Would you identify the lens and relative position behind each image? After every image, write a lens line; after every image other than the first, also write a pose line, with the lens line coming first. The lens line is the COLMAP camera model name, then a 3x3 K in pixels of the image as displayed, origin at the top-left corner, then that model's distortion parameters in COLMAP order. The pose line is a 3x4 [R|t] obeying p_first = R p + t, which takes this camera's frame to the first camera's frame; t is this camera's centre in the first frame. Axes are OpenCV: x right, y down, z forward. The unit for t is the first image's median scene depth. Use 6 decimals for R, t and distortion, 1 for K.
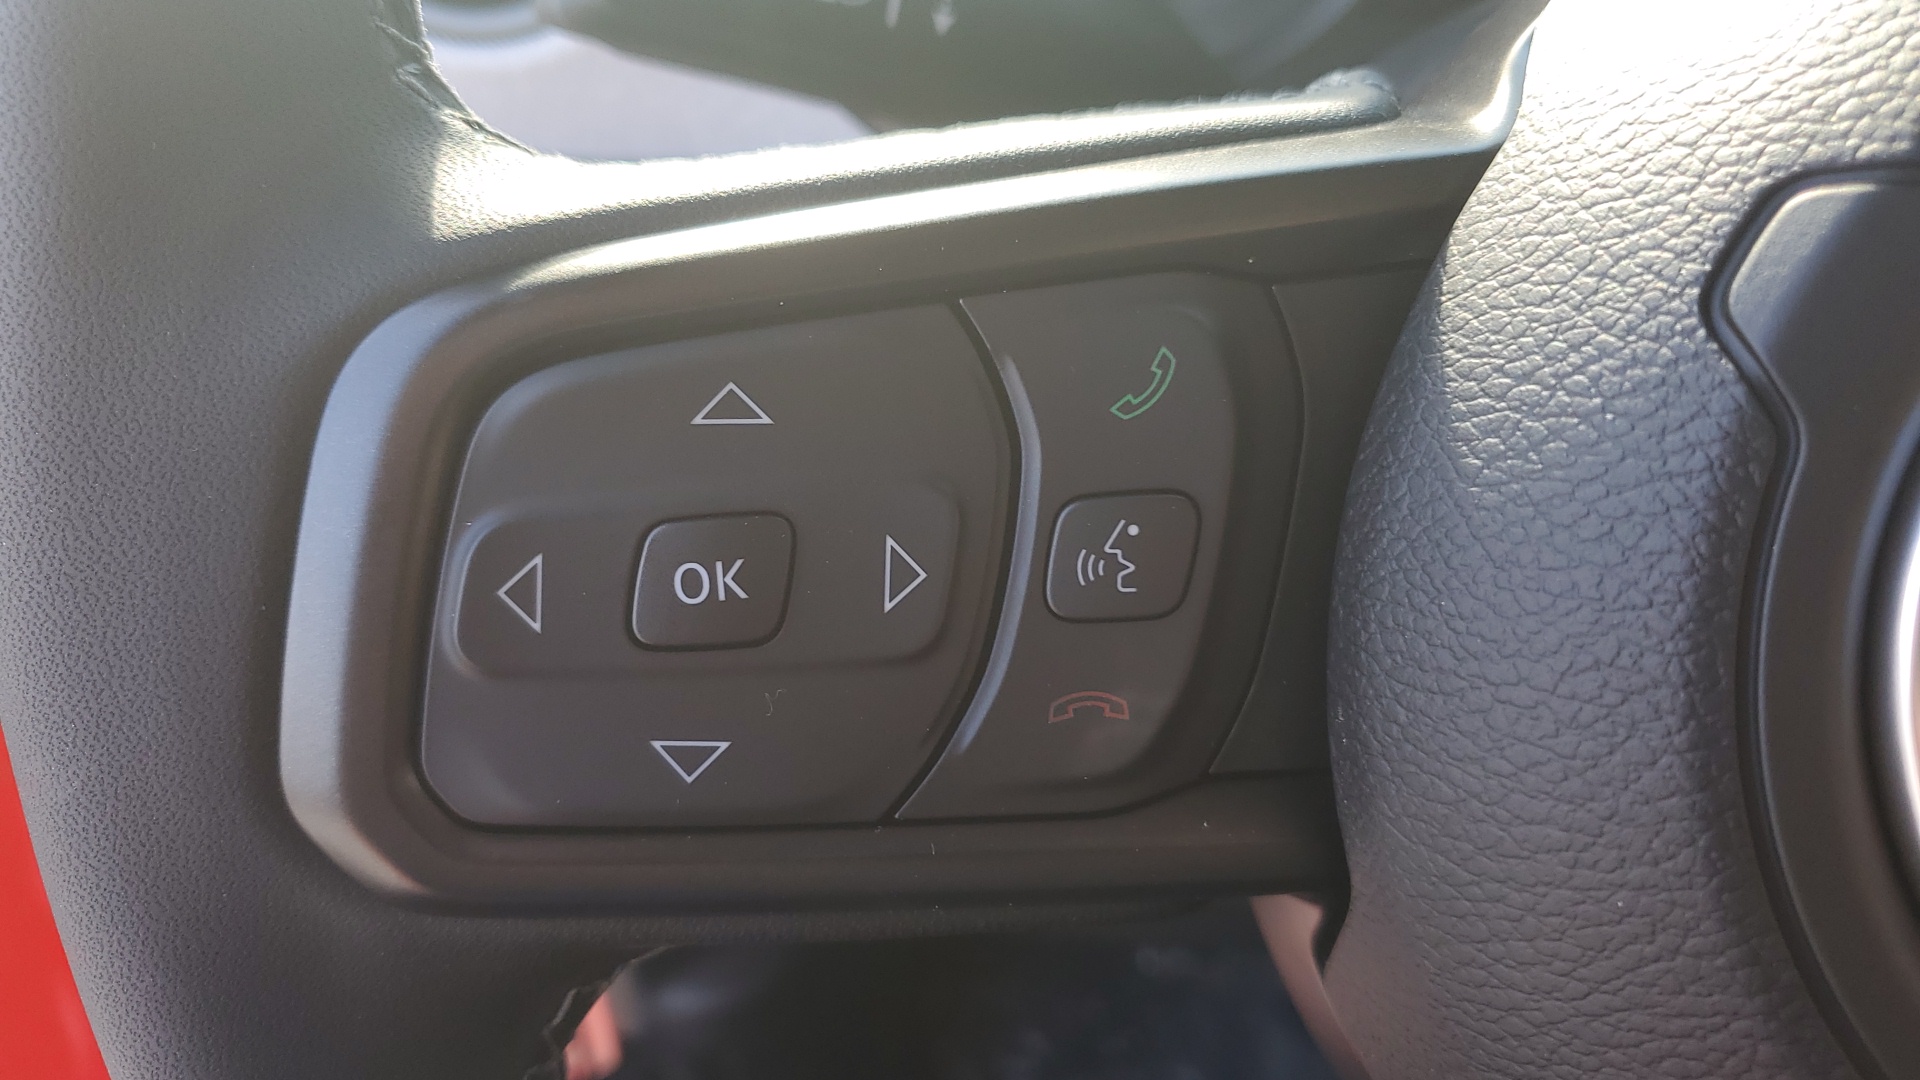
lens RADIAL K [[1474.9, 0, 956.5], [0, 1474.9, 556.2], [0, 0, 1]] dist [0.229090, -0.610855]
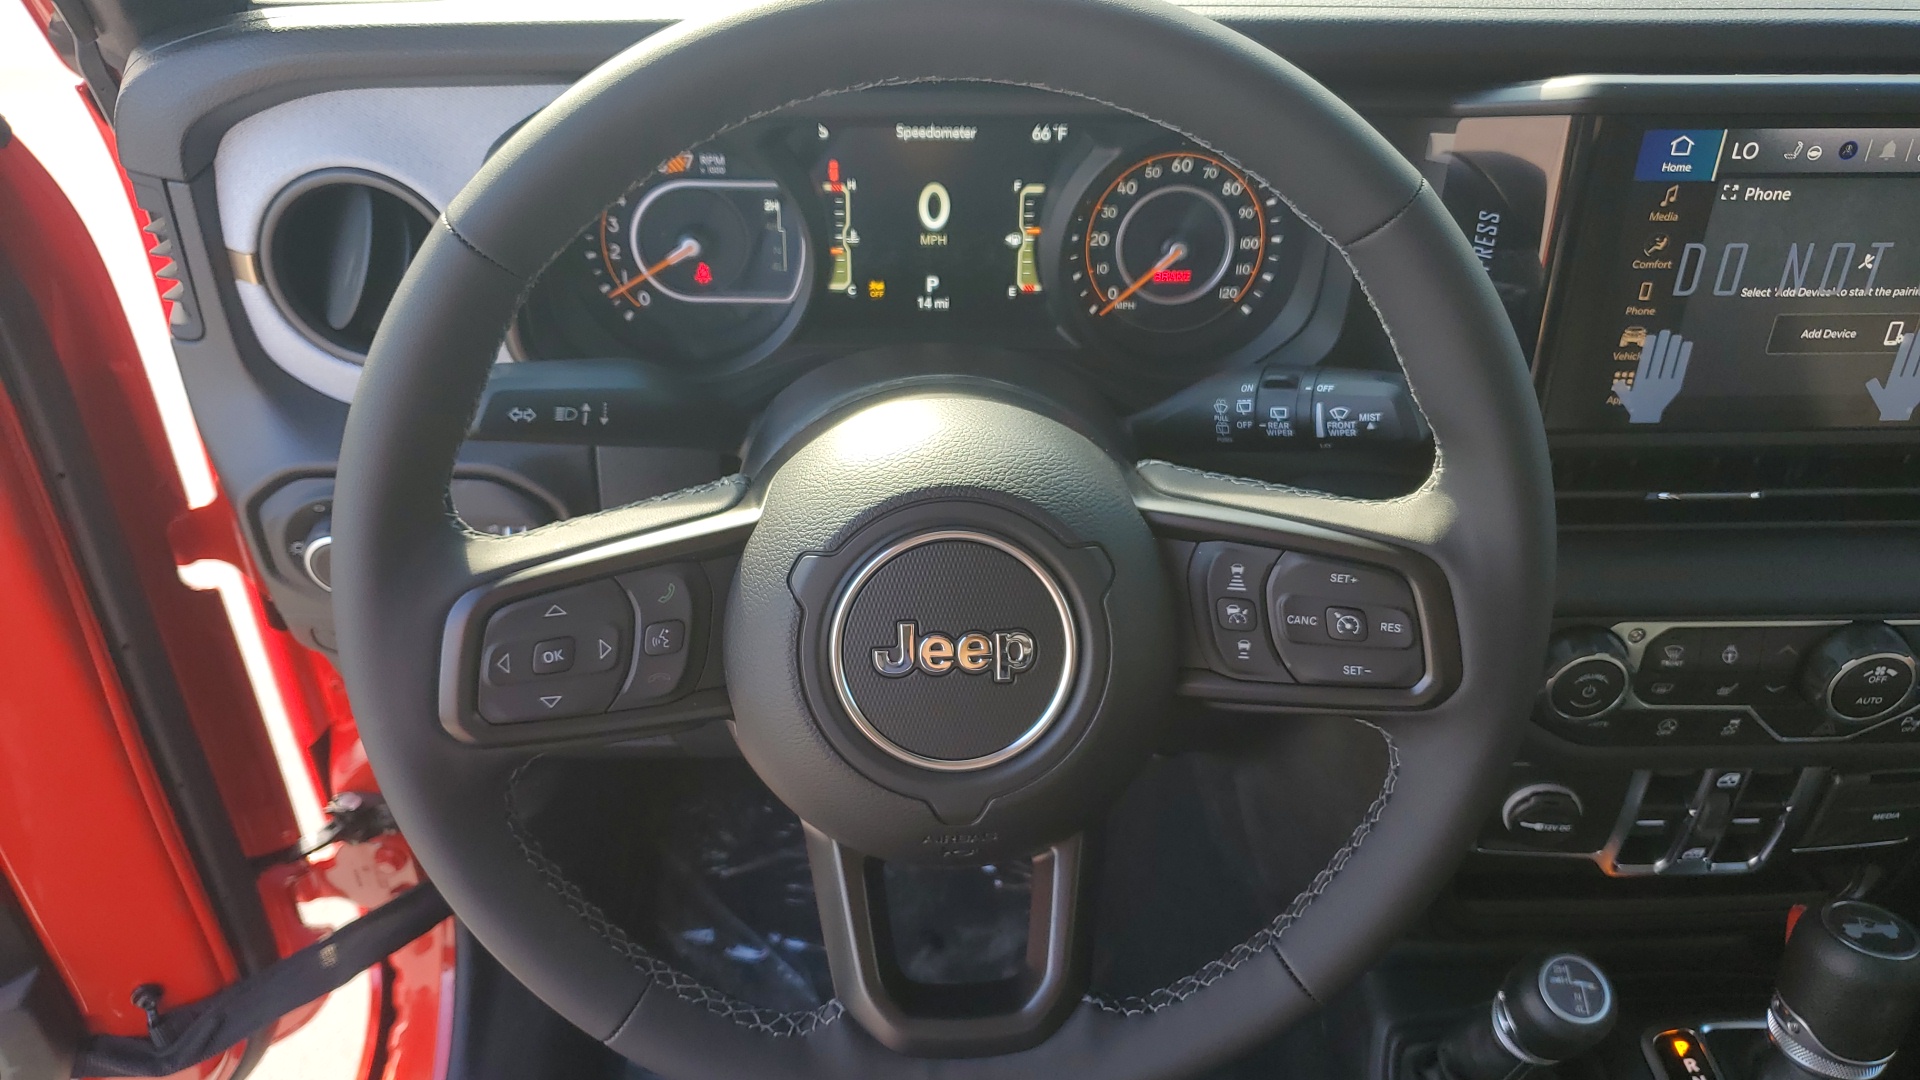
lens RADIAL K [[1512.9, 0, 960.0], [0, 1512.9, 540.0], [0, 0, 1]] dist [0.006339, -0.000362]
pose [[0.979920, -0.073696, 0.185273, 0.154817], [0.052642, 0.991842, 0.116097, -0.656716], [-0.192318, -0.104013, 0.975805, -2.881013]]
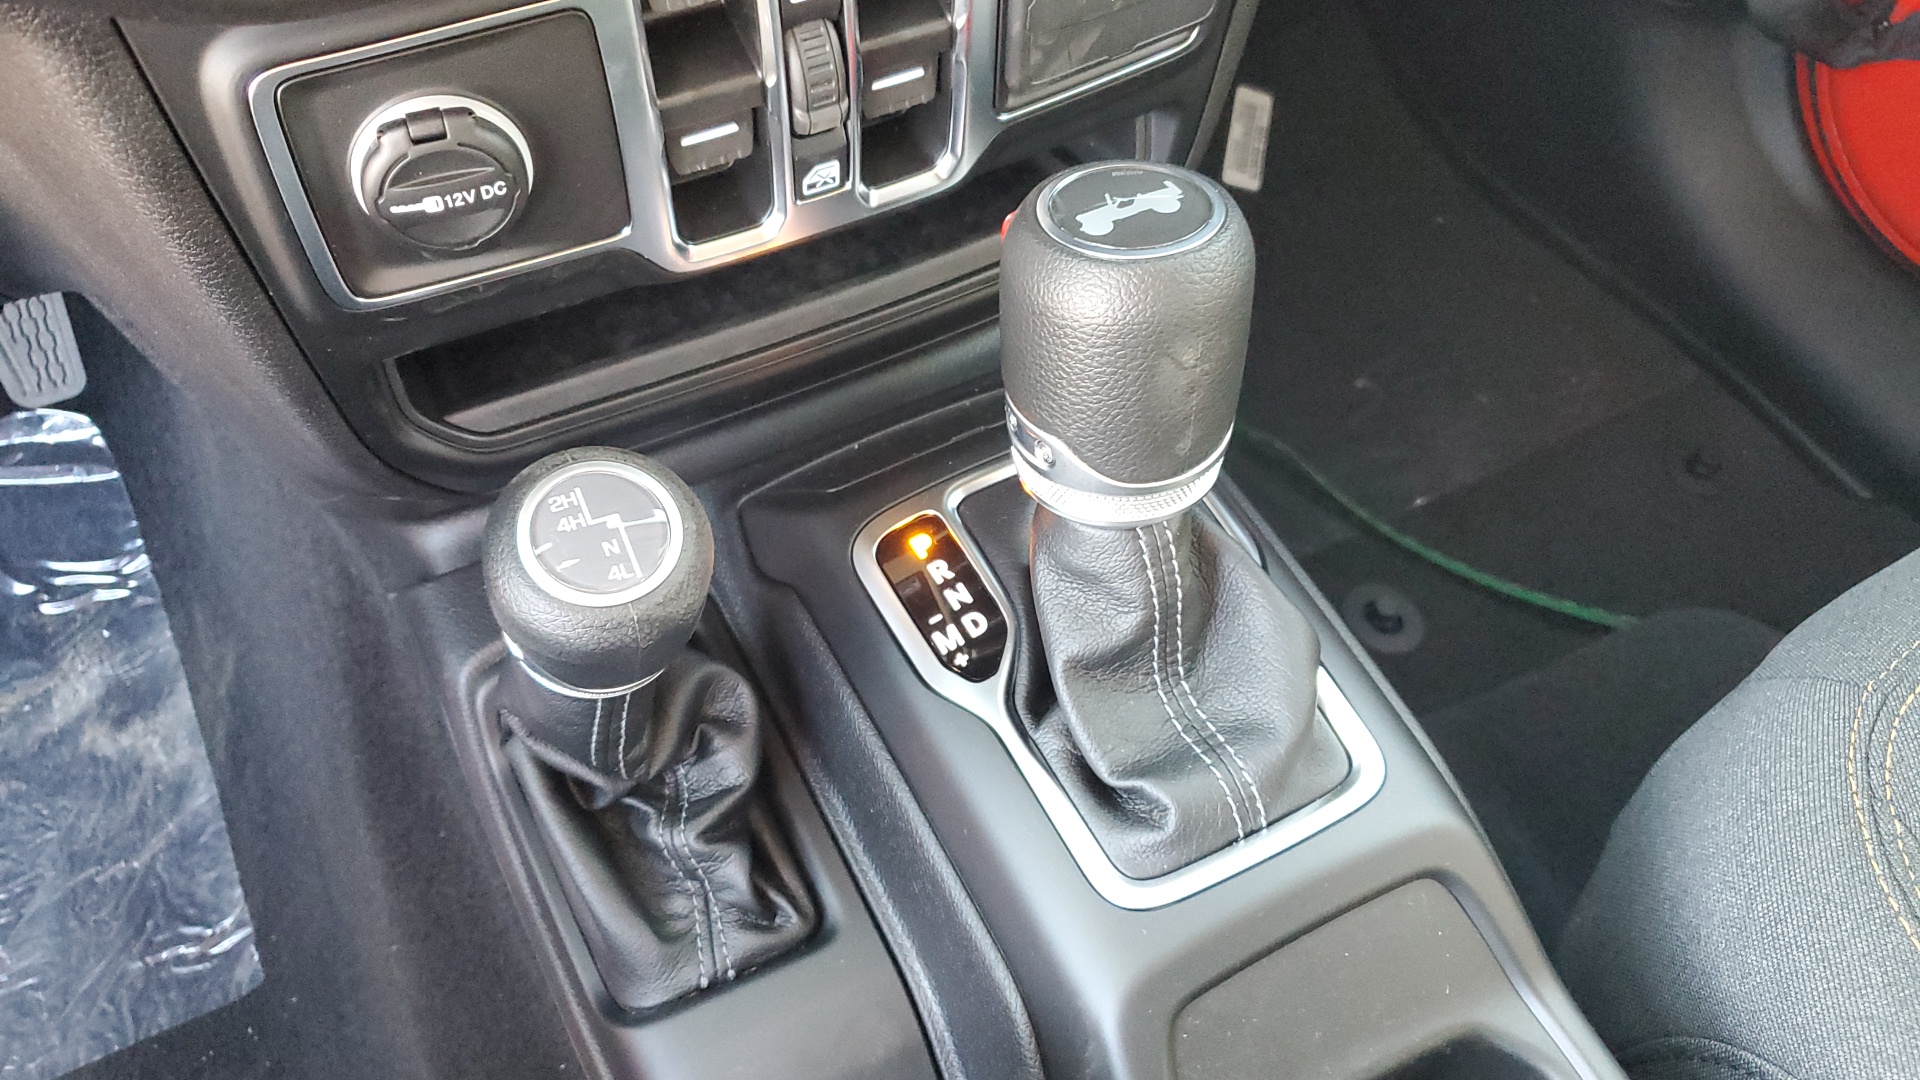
lens RADIAL K [[1528.6, 0, 996.2], [0, 1528.6, 537.2], [0, 0, 1]] dist [-0.008275, -0.003126]
pose [[0.801799, -0.438243, 0.406276, 2.848579], [0.254694, 0.865620, 0.431084, 0.875616], [-0.540600, -0.242167, 0.805671, -0.370449]]
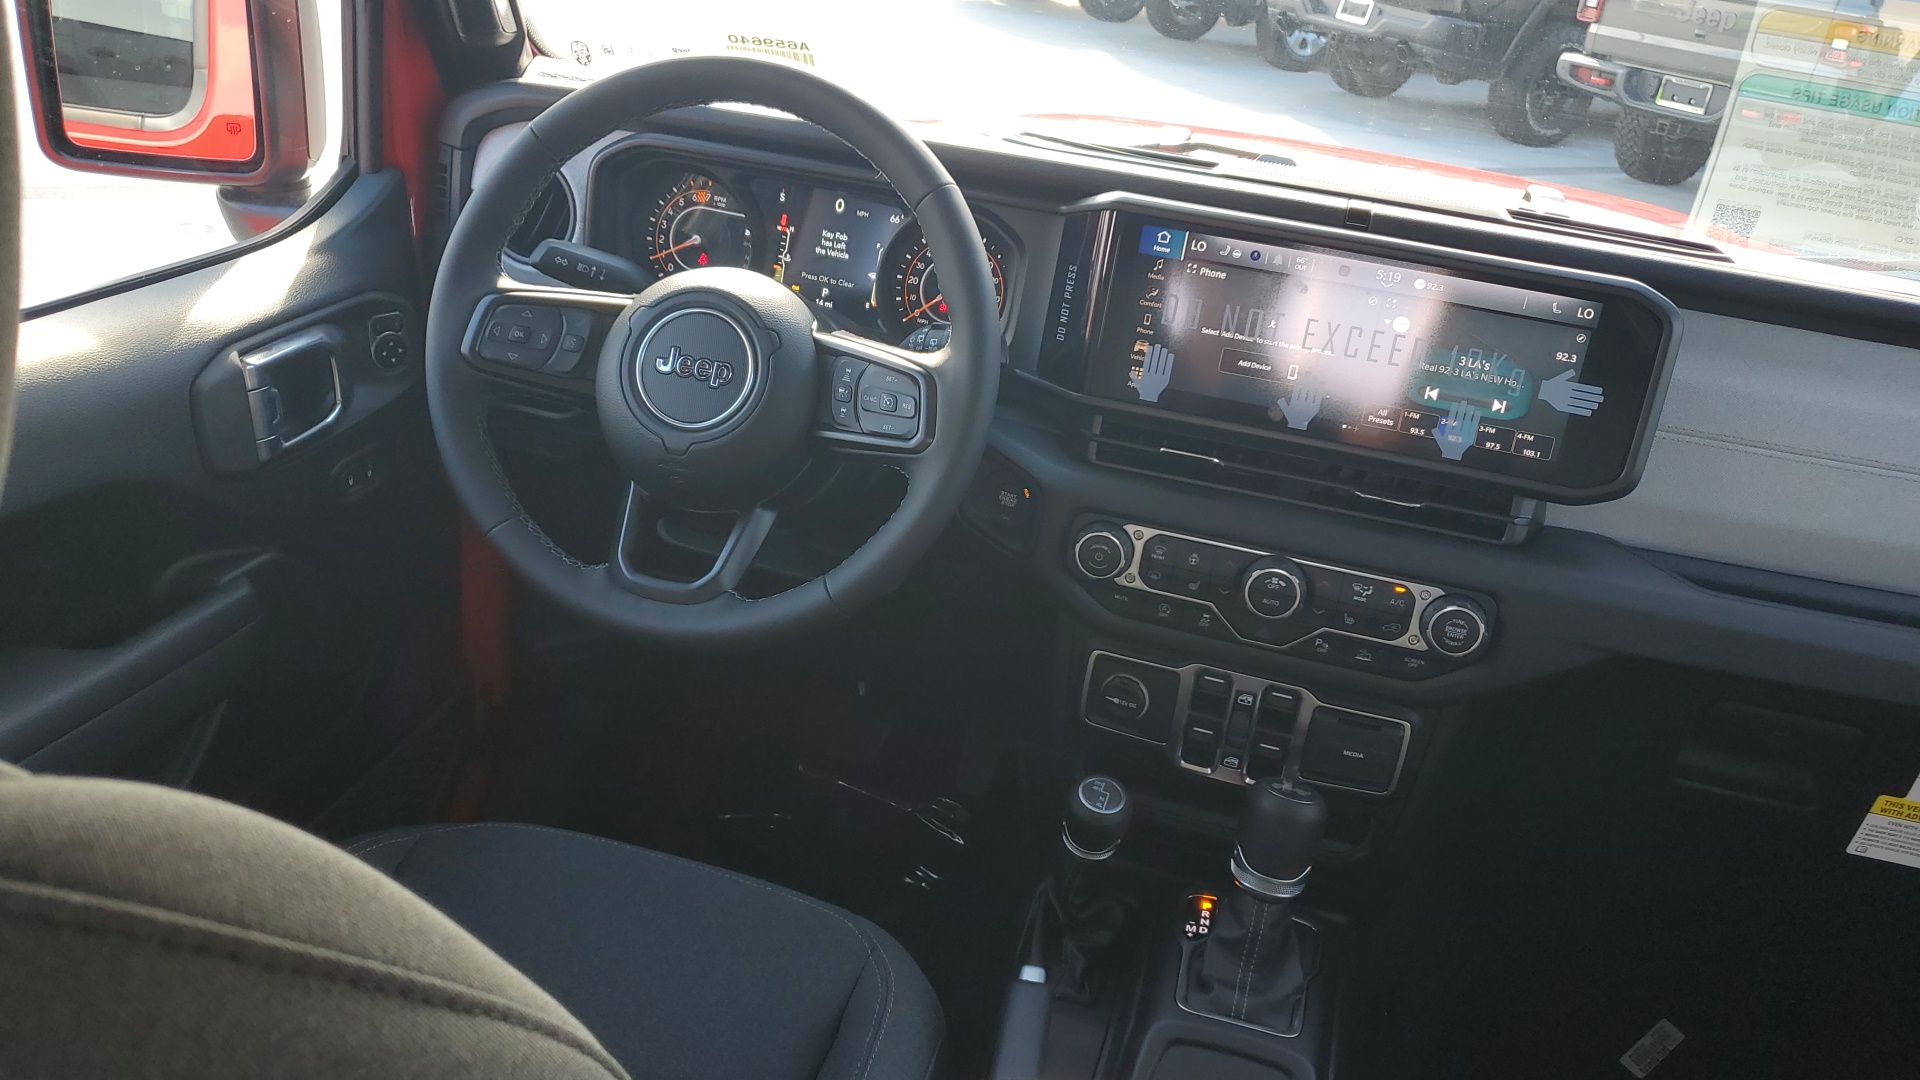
lens RADIAL K [[1474.9, 0, 956.5], [0, 1474.9, 556.2], [0, 0, 1]] dist [0.229090, -0.610855]
pose [[0.981950, 0.184491, -0.041684, 2.634148], [-0.188310, 0.974235, -0.124118, 1.696173], [0.017712, 0.129727, 0.991392, -6.637445]]
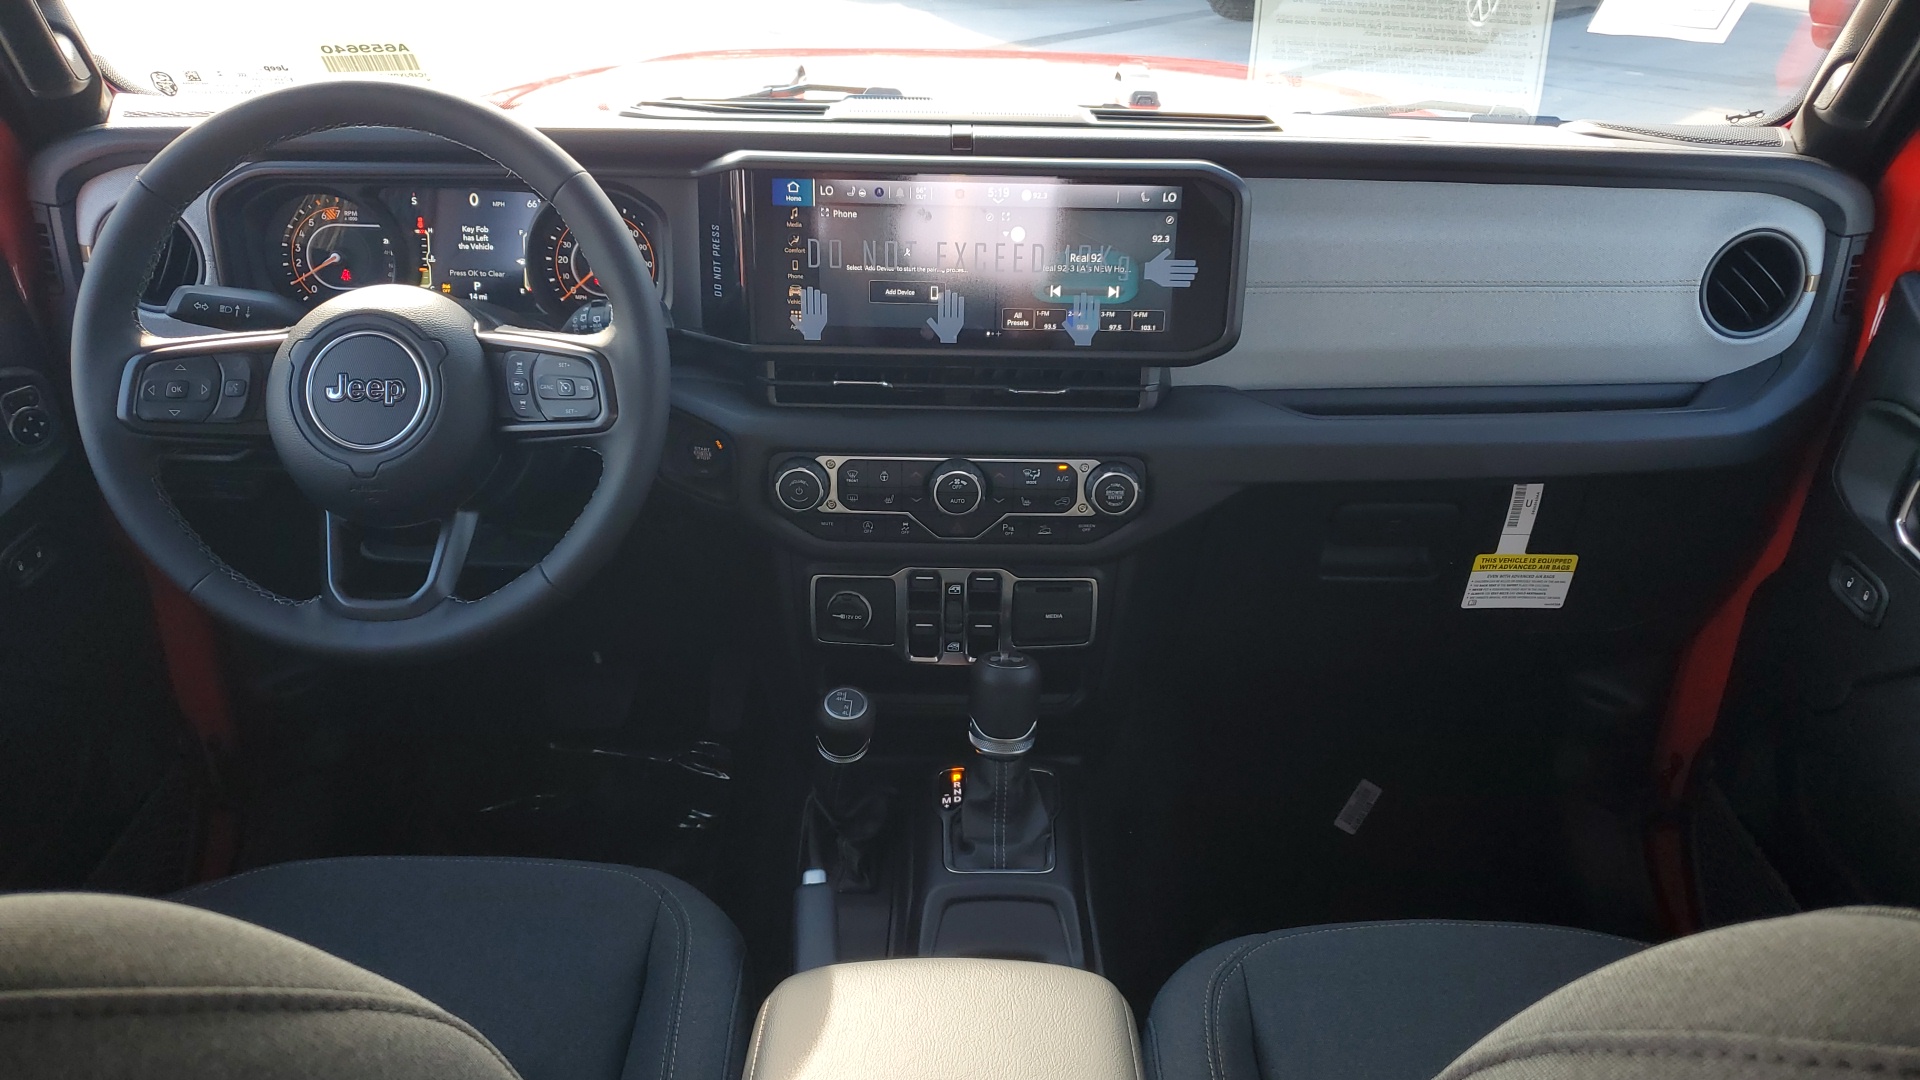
lens RADIAL K [[1485.9, 0, 995.0], [0, 1485.9, 559.4], [0, 0, 1]] dist [-0.003474, -0.007887]
pose [[0.983930, -0.022881, 0.177085, 2.656269], [0.036924, 0.996392, -0.076420, 1.653673], [-0.174698, 0.081730, 0.981224, -7.312902]]
